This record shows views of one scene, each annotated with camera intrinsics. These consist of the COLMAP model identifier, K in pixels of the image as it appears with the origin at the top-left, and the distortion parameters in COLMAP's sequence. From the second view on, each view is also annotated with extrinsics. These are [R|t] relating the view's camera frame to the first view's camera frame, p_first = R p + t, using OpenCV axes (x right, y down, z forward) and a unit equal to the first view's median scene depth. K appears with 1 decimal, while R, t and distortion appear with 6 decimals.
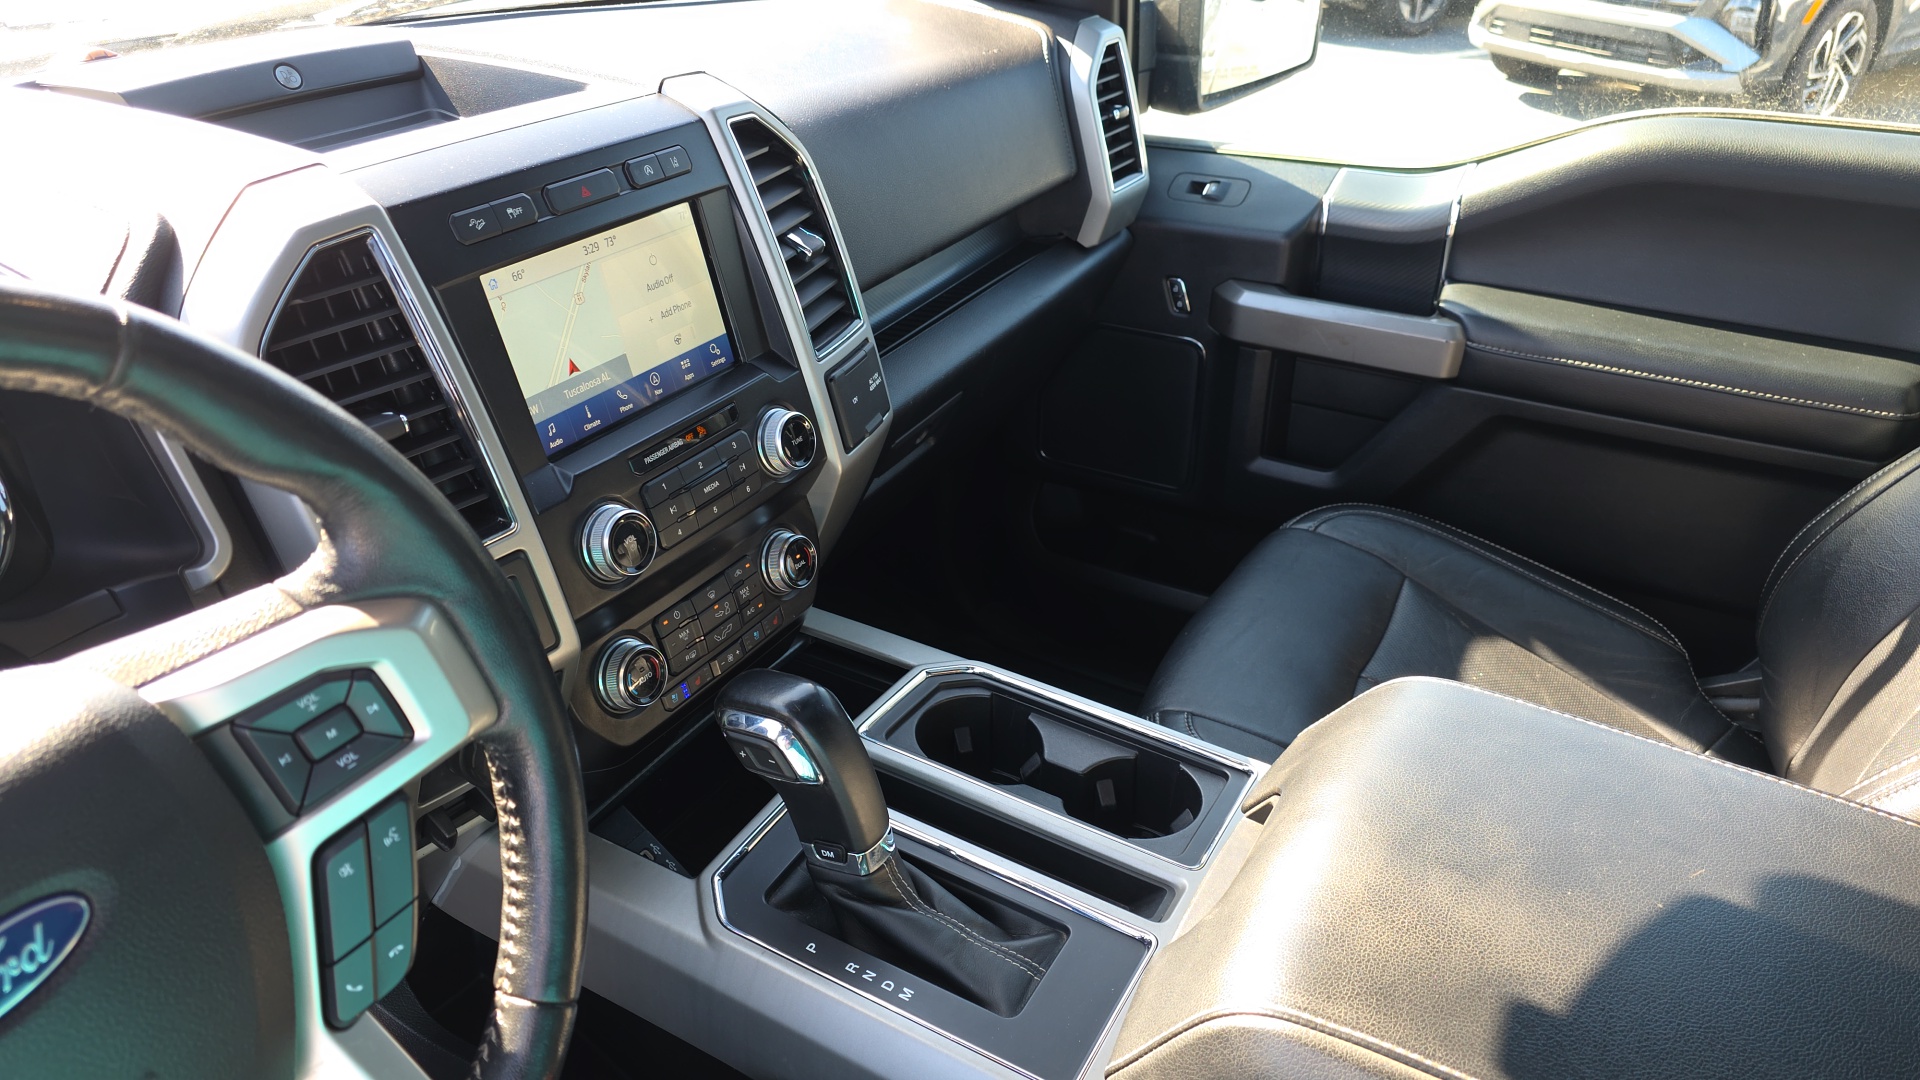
lens RADIAL K [[1297.5, 0, 967.8], [0, 1297.5, 556.4], [0, 0, 1]] dist [0.085688, -0.105036]
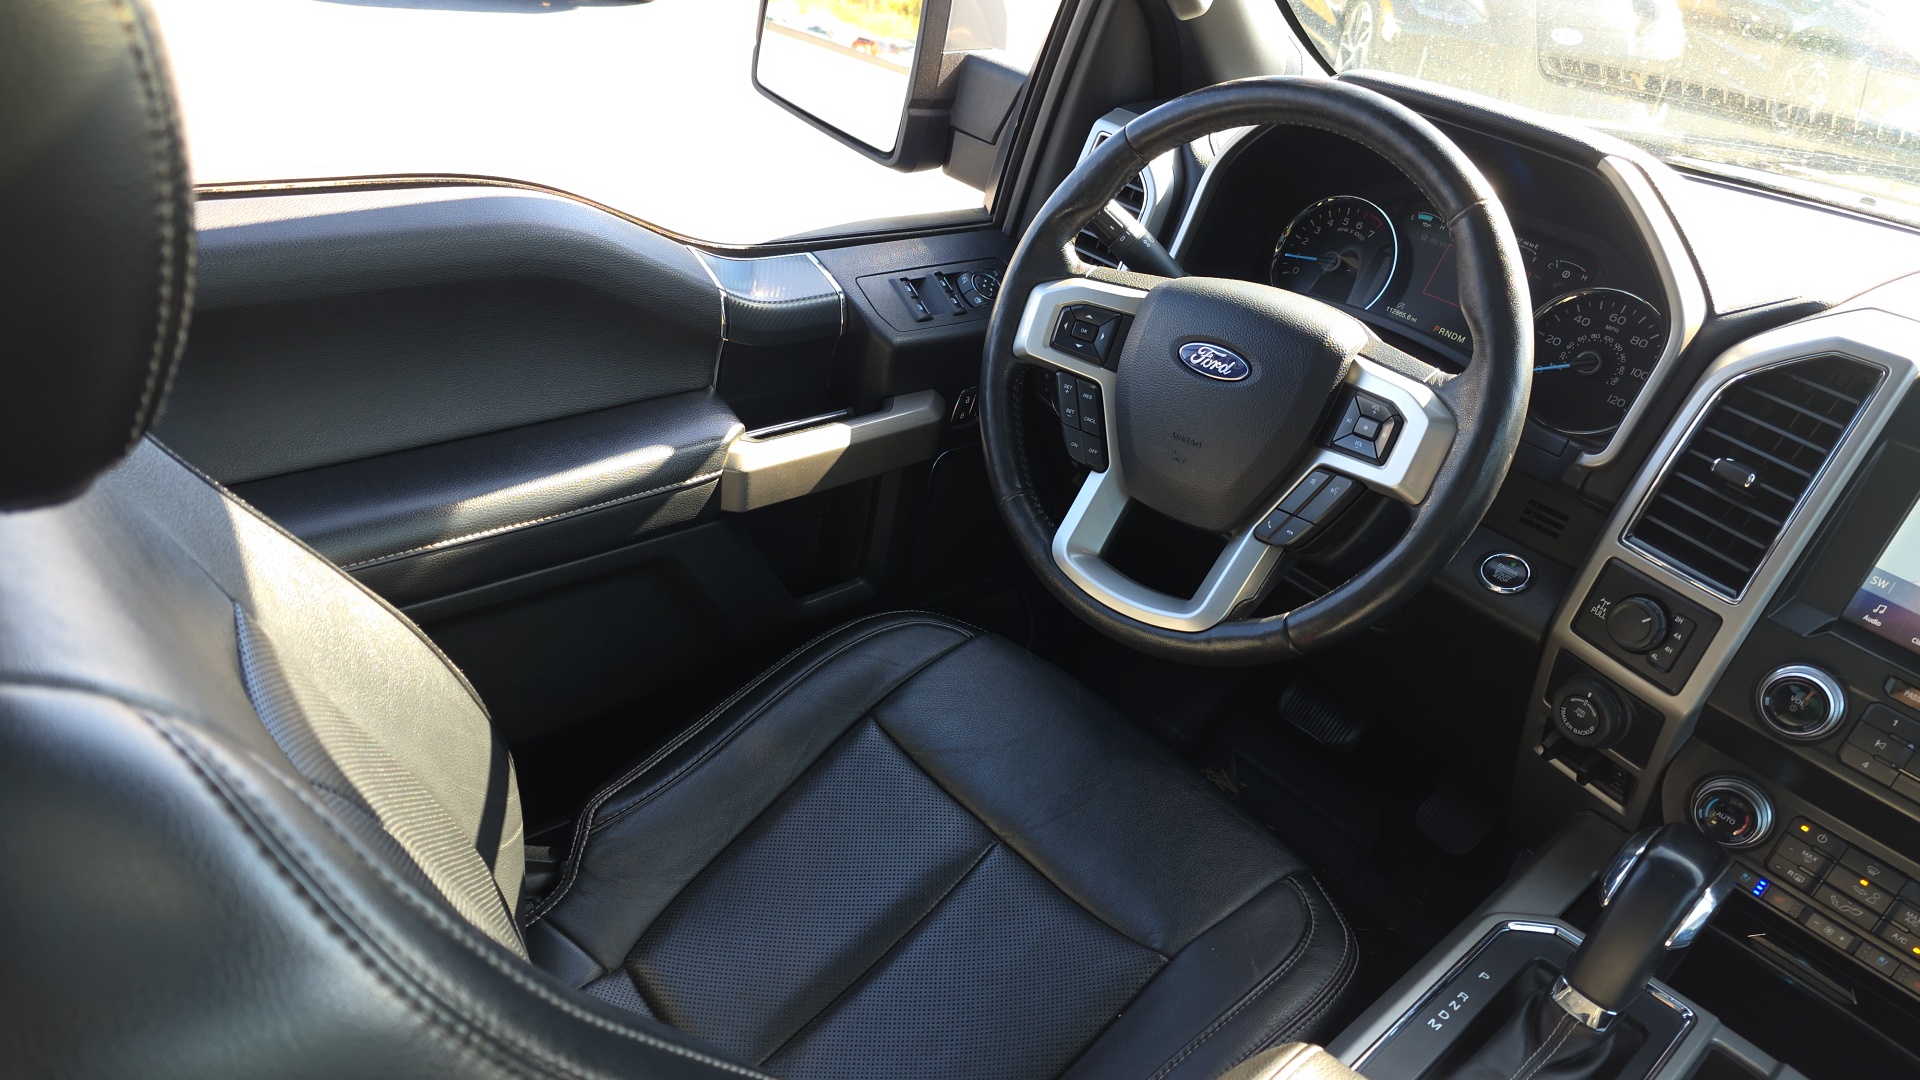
lens RADIAL K [[1276.7, 0, 945.0], [0, 1276.7, 547.3], [0, 0, 1]] dist [0.056824, -0.056477]
pose [[-0.301753, 0.452640, -0.839084, 0.784776], [-0.612057, 0.582824, 0.534511, -0.225797], [0.730980, 0.674858, 0.101173, 0.300429]]
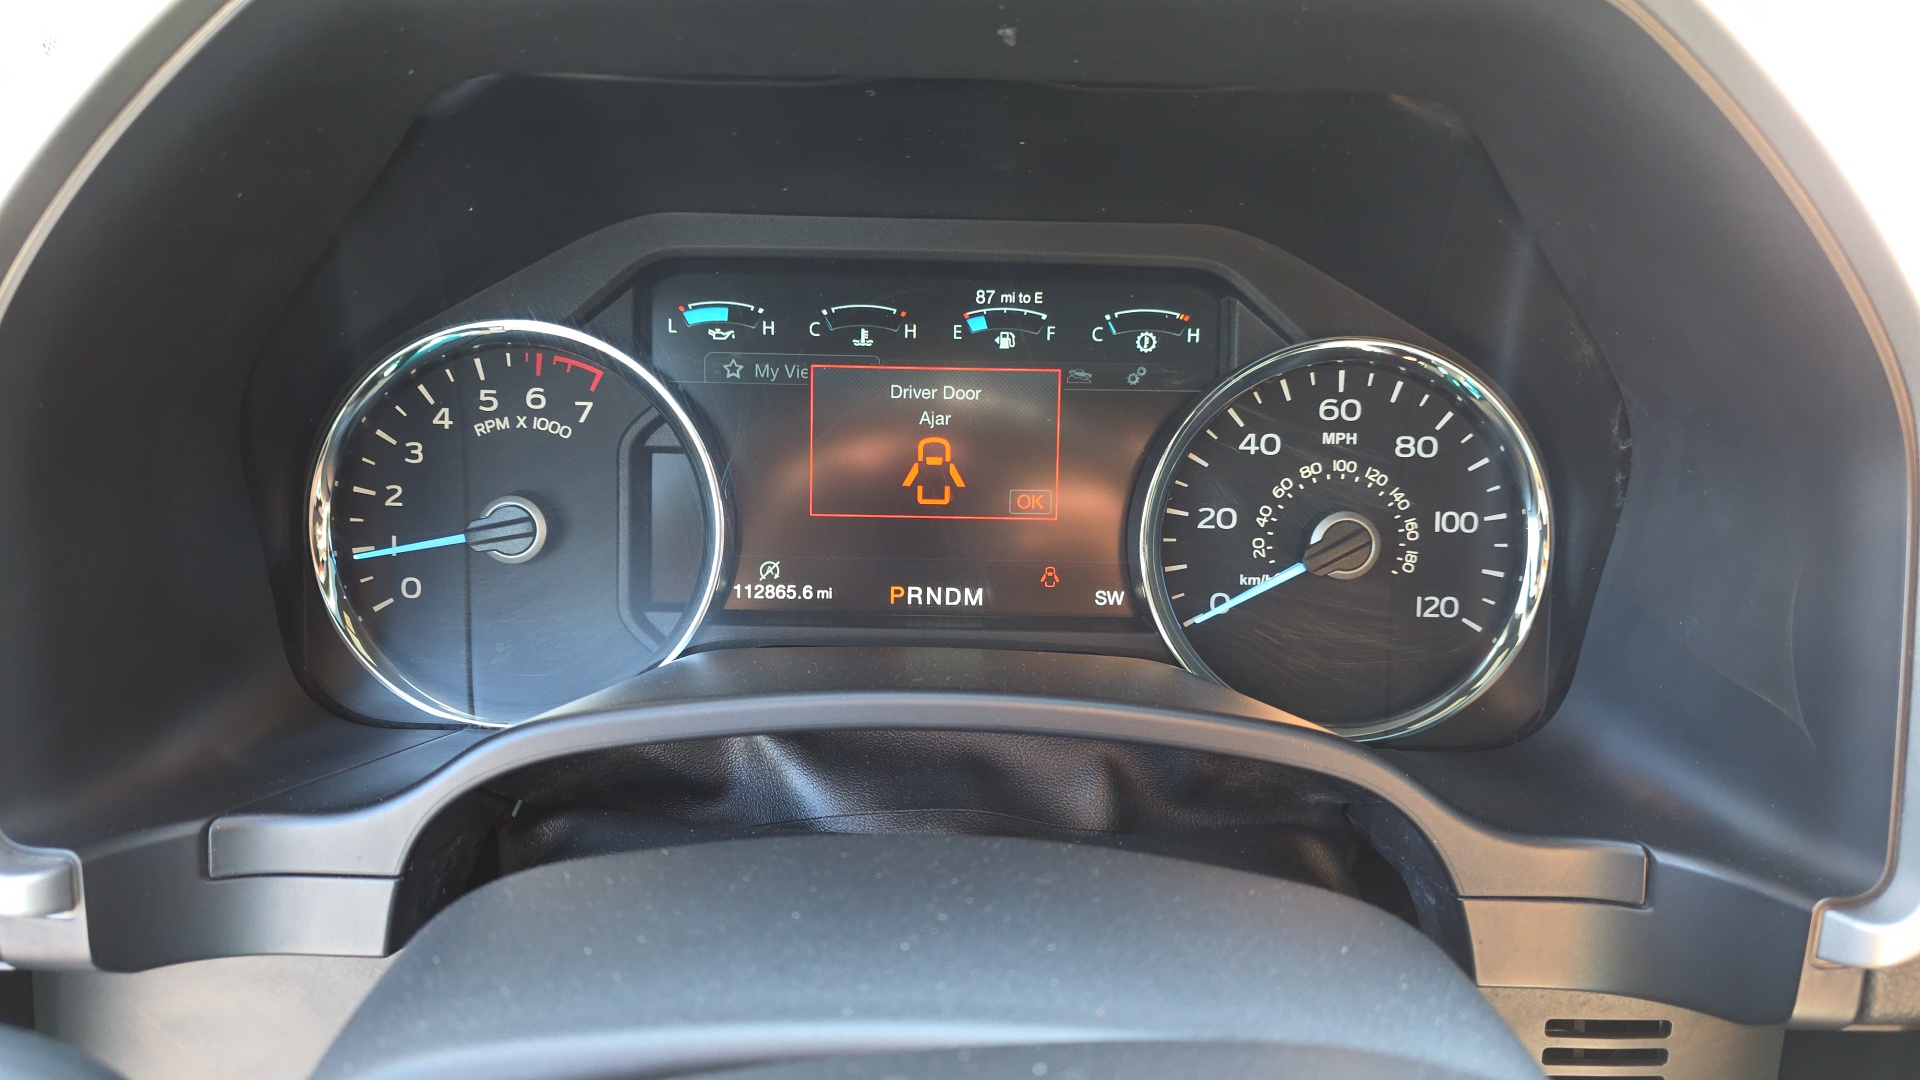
lens RADIAL K [[1299.9, 0, 947.2], [0, 1299.9, 547.9], [0, 0, 1]] dist [0.052267, -0.066843]
pose [[0.503320, 0.371121, -0.780345, -0.362434], [-0.466298, 0.876949, 0.116304, -0.007810], [0.727486, 0.305335, 0.614439, 0.385200]]
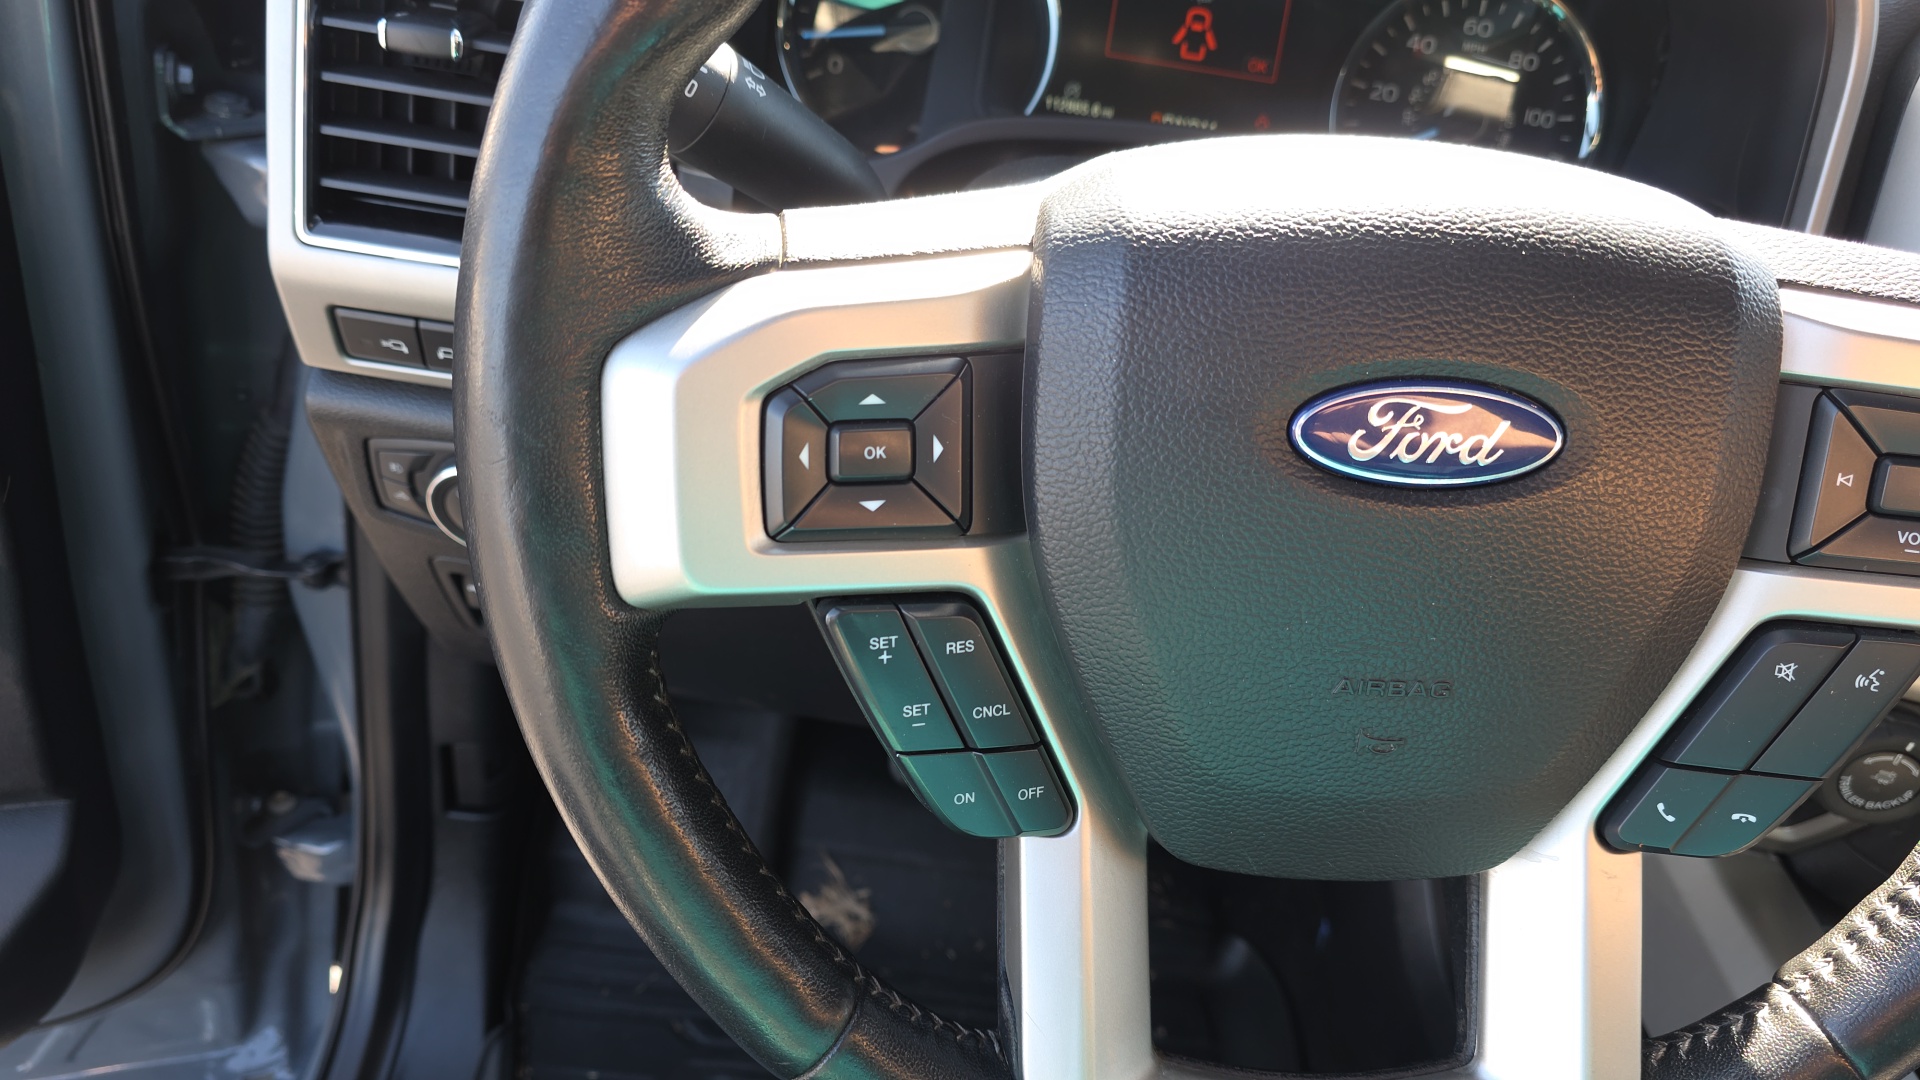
lens RADIAL K [[1327.4, 0, 952.0], [0, 1327.4, 556.4], [0, 0, 1]] dist [0.000384, -0.002603]
pose [[0.468557, 0.553425, -0.688604, -0.147711], [-0.578867, 0.781150, 0.233916, 0.171057], [0.667358, 0.289007, 0.686373, 0.151926]]
